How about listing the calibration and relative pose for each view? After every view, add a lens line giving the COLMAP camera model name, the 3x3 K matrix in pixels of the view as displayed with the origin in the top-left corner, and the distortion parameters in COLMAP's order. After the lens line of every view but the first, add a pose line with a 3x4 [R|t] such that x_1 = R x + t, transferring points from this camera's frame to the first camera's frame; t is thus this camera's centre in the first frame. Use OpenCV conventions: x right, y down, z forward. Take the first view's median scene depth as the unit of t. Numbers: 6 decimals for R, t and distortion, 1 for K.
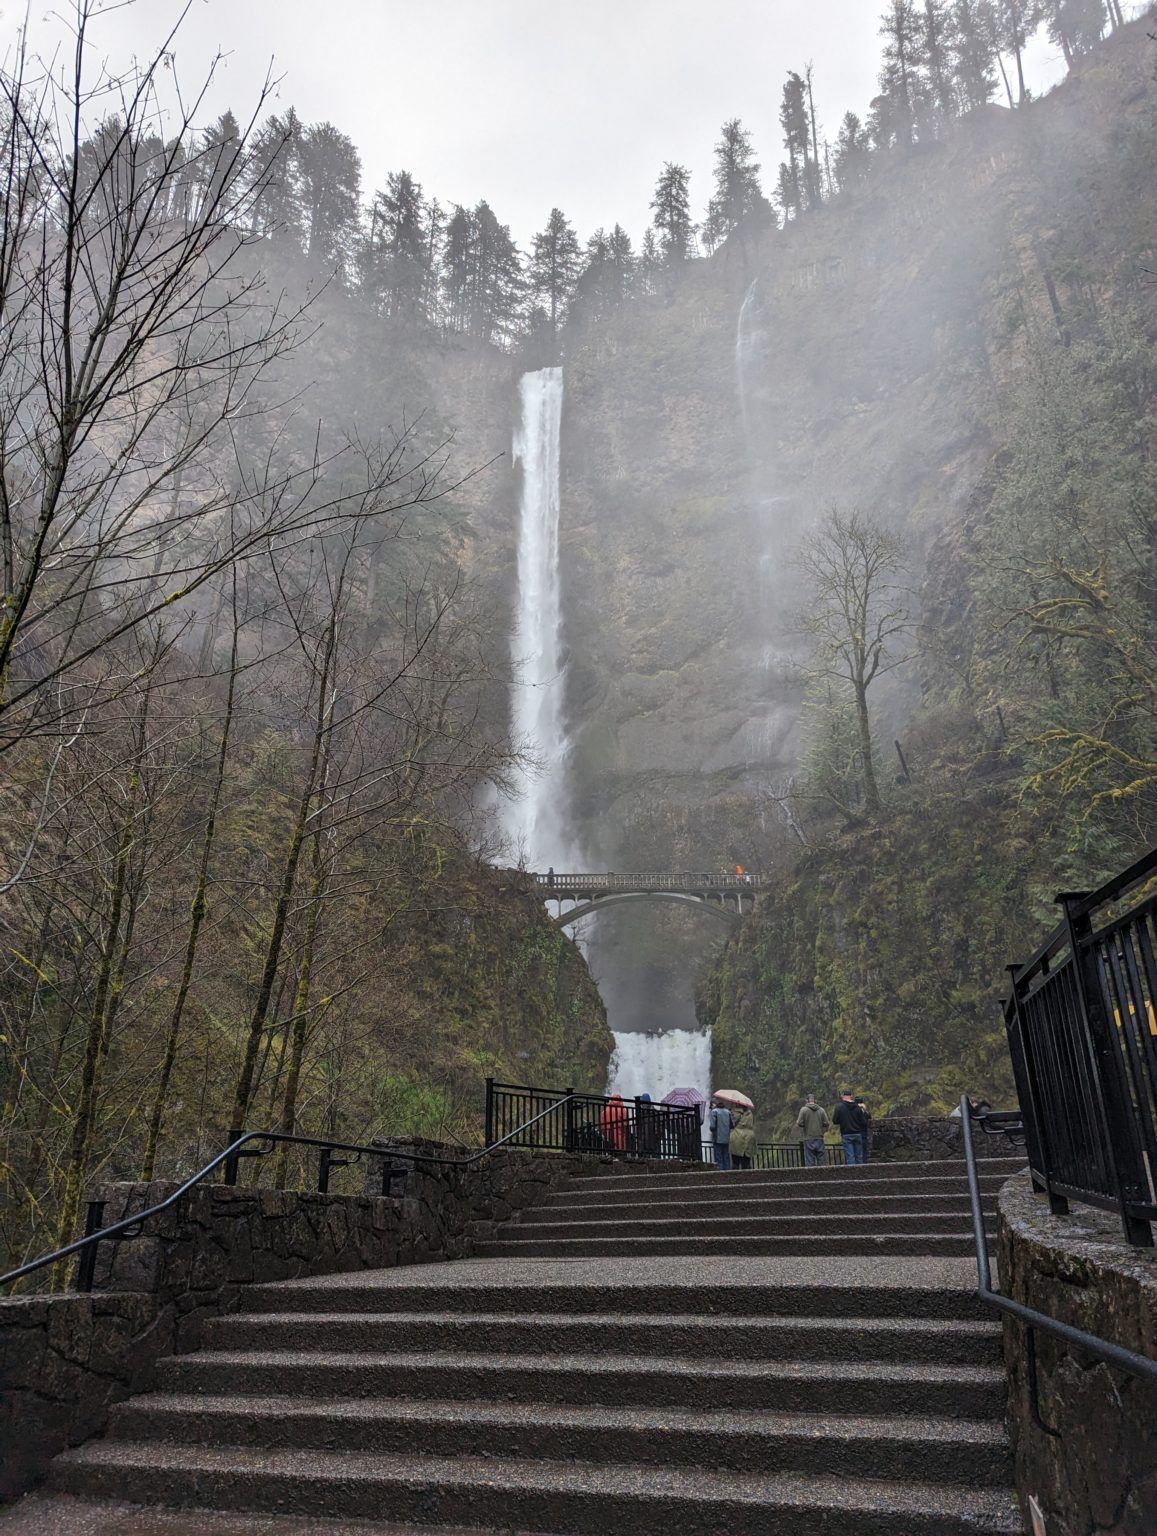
lens RADIAL K [[1051.3, 0, 602.7], [0, 1051.3, 769.0], [0, 0, 1]] dist [0.023289, 0.000967]
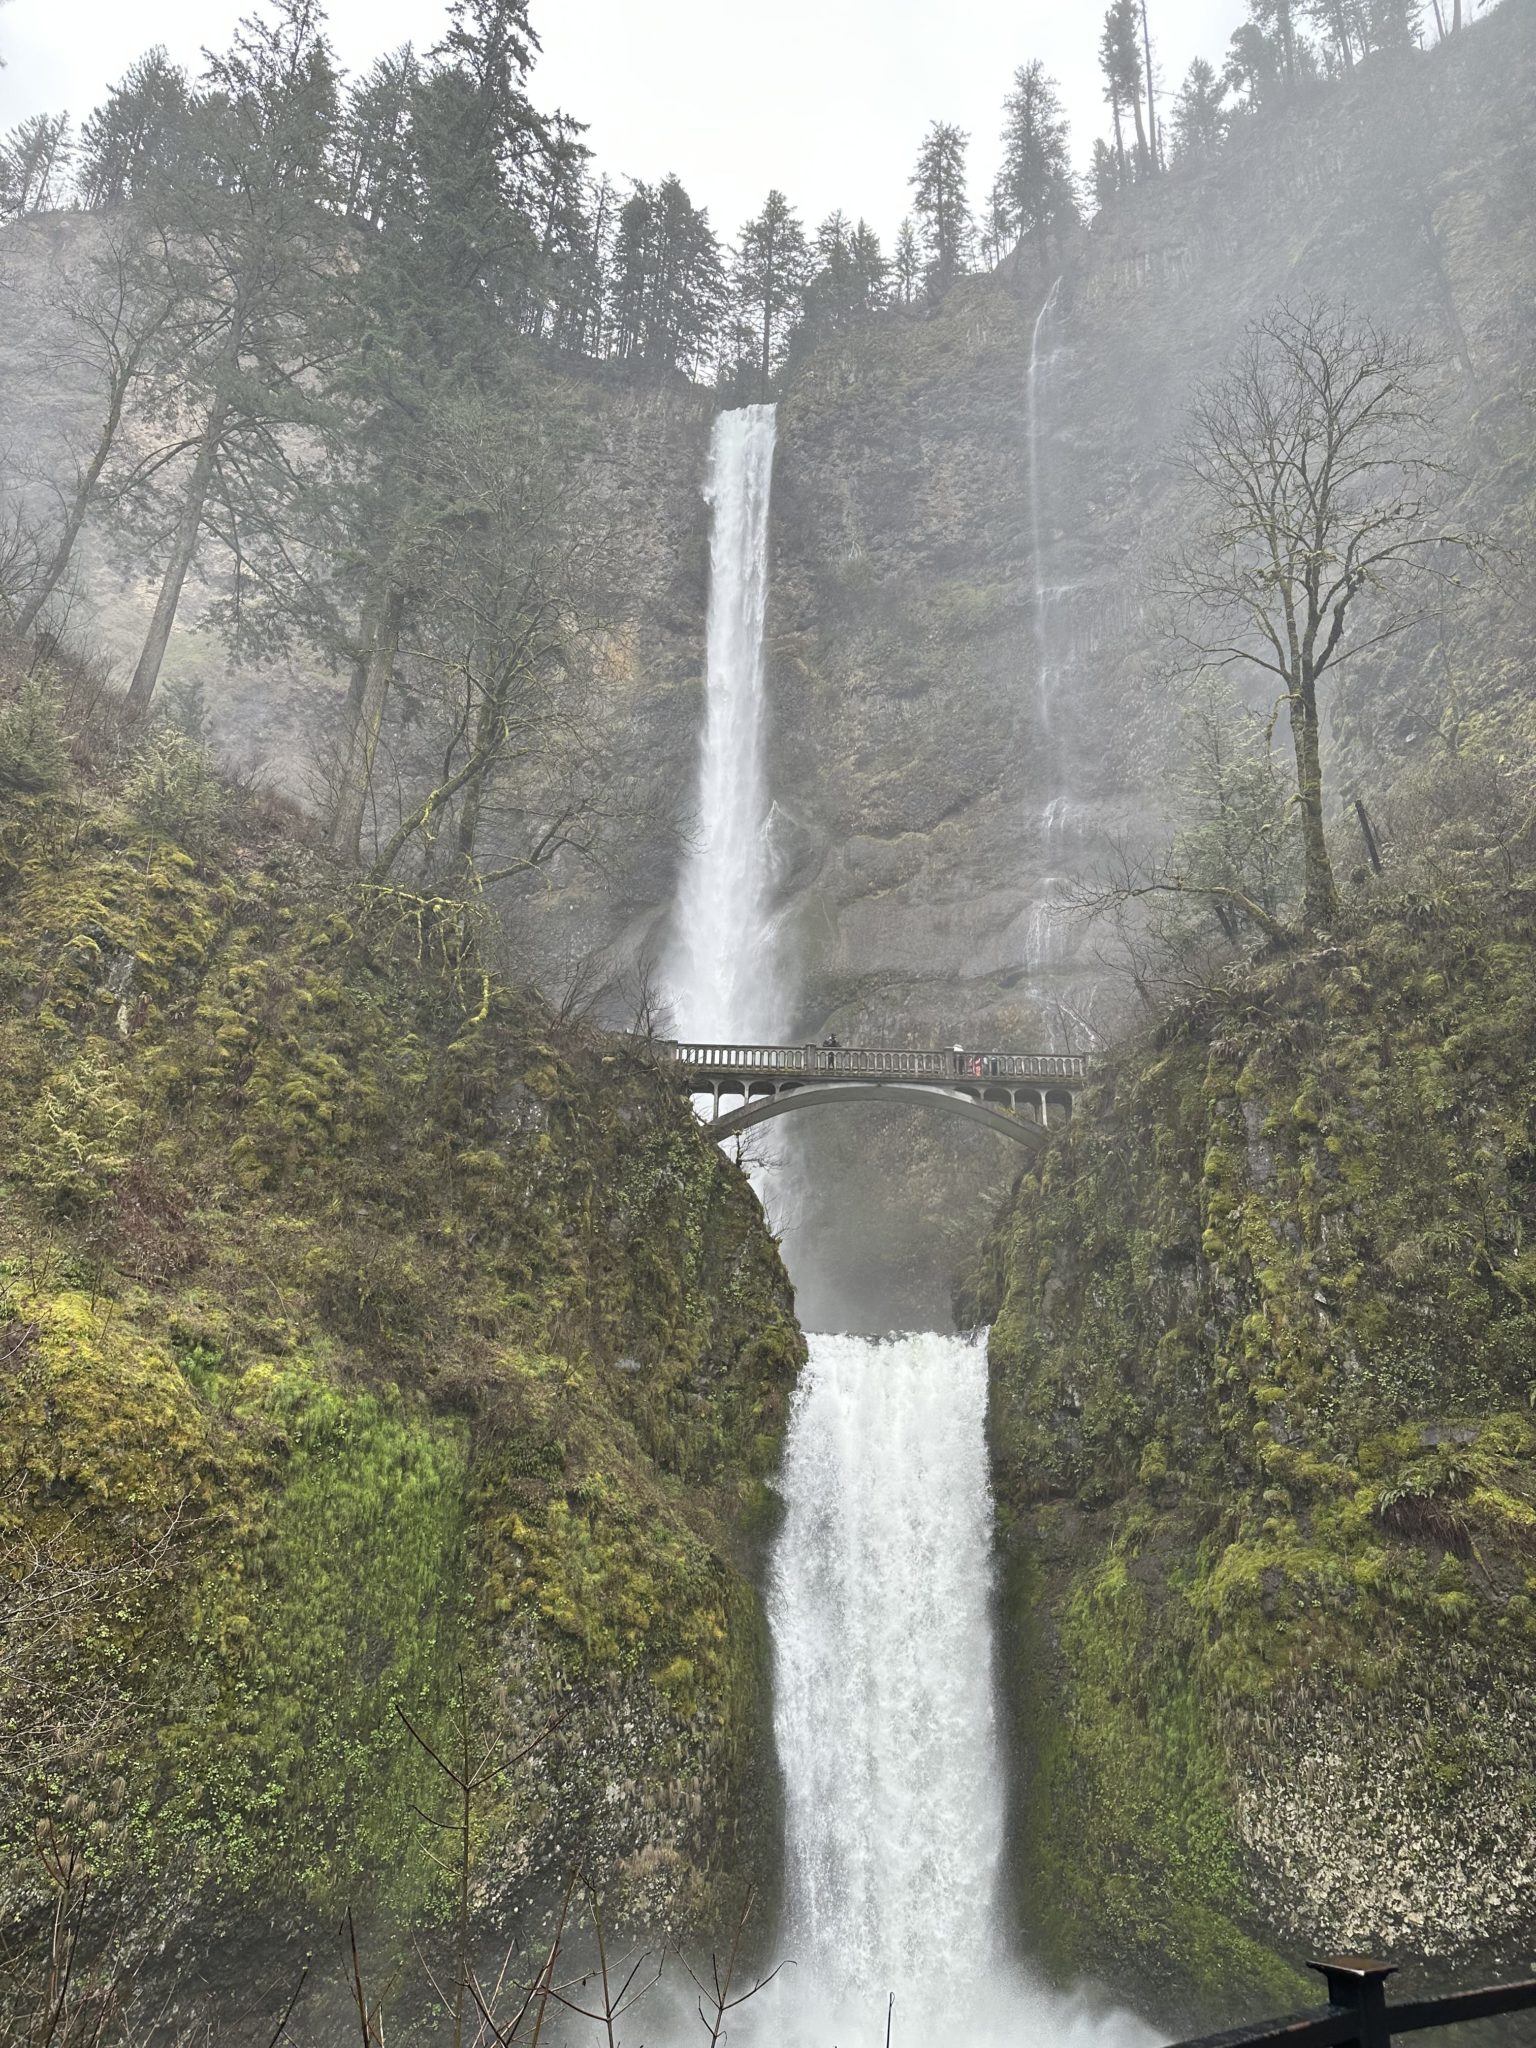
lens RADIAL K [[1368.0, 0, 783.6], [0, 1368.0, 1025.4], [0, 0, 1]] dist [0.040023, -0.034685]
pose [[0.999161, 0.030747, -0.027071, 0.013023], [-0.030685, 0.999525, 0.002684, 0.090024], [0.027140, -0.001851, 0.999630, 0.293127]]
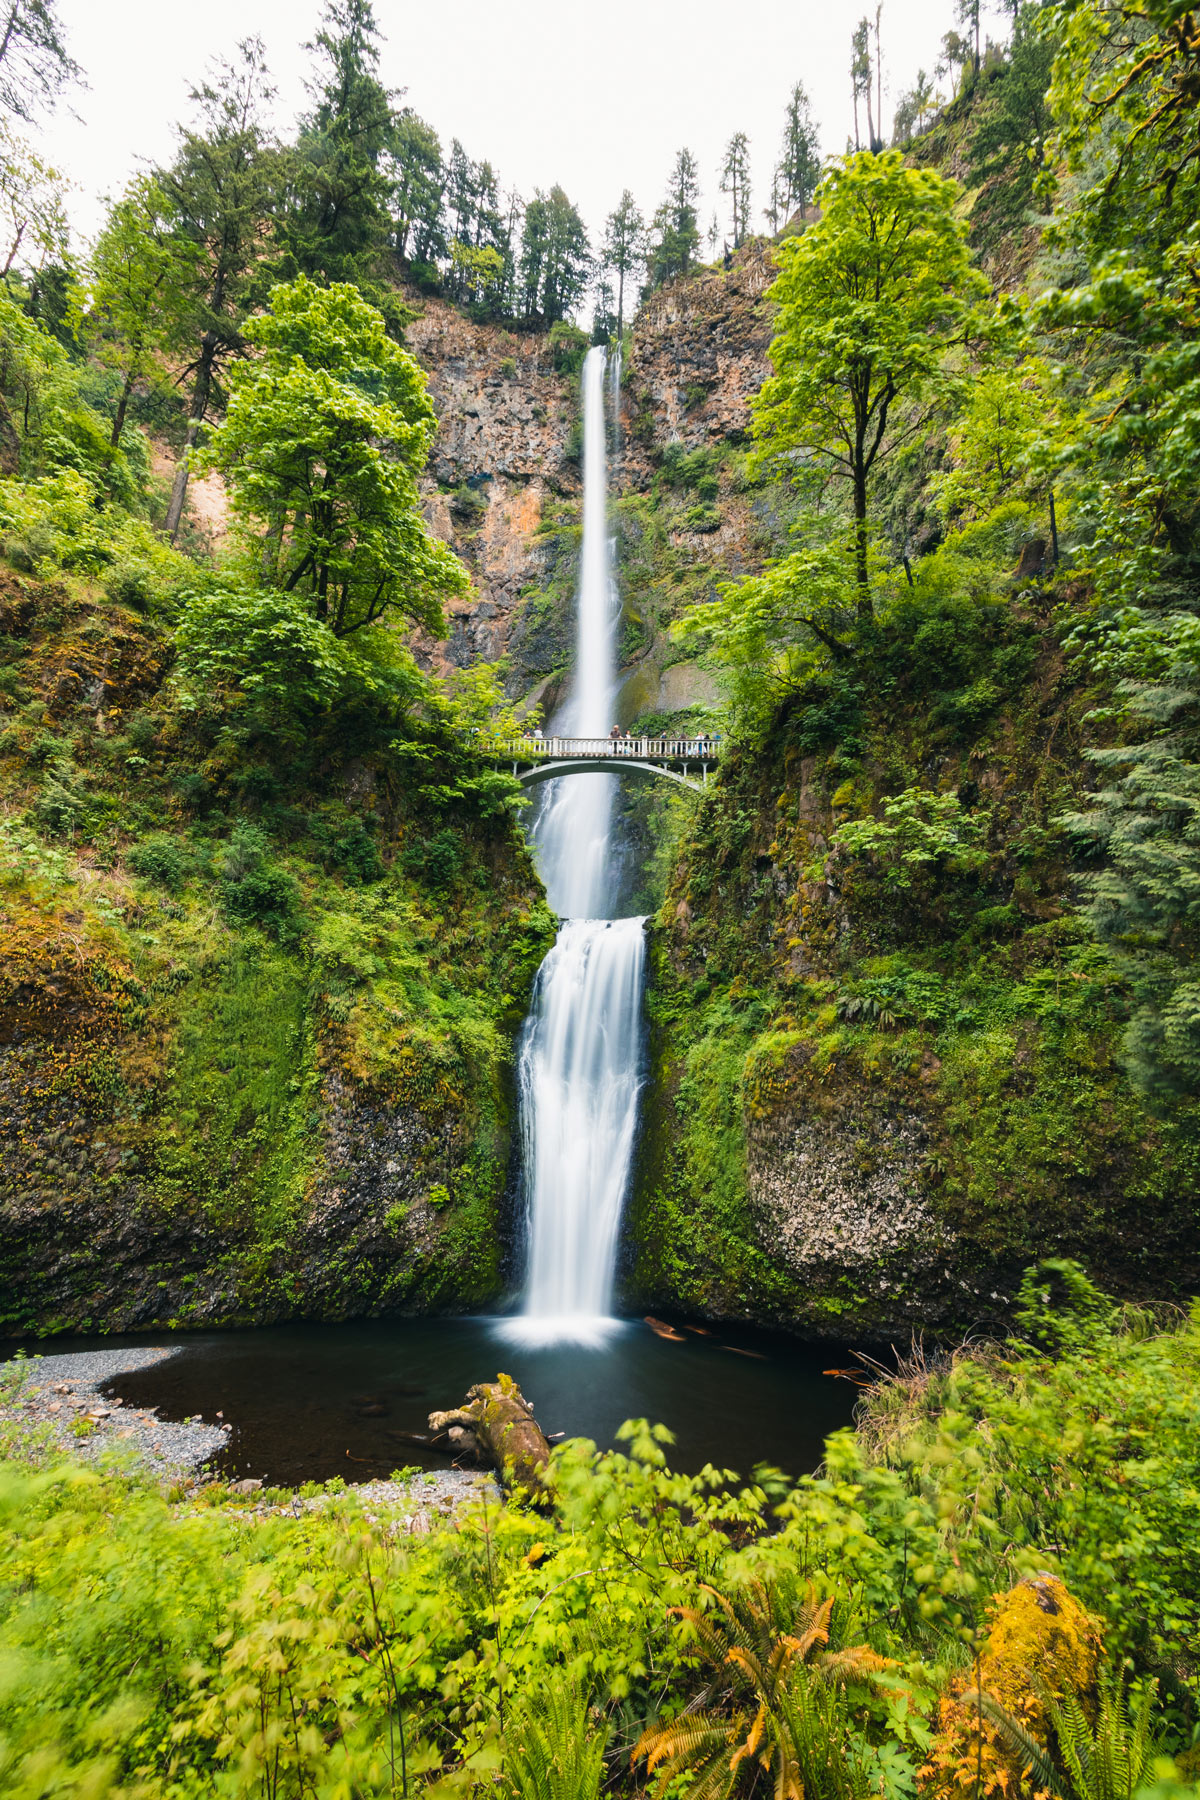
lens RADIAL K [[796.9, 0, 600.0], [0, 796.9, 900.0], [0, 0, 1]] dist [-0.011758, 0.000408]
pose [[0.994213, 0.028563, -0.103560, 0.119238], [-0.009317, 0.983299, 0.181756, 0.114677], [0.107022, -0.179739, 0.977875, 0.347258]]
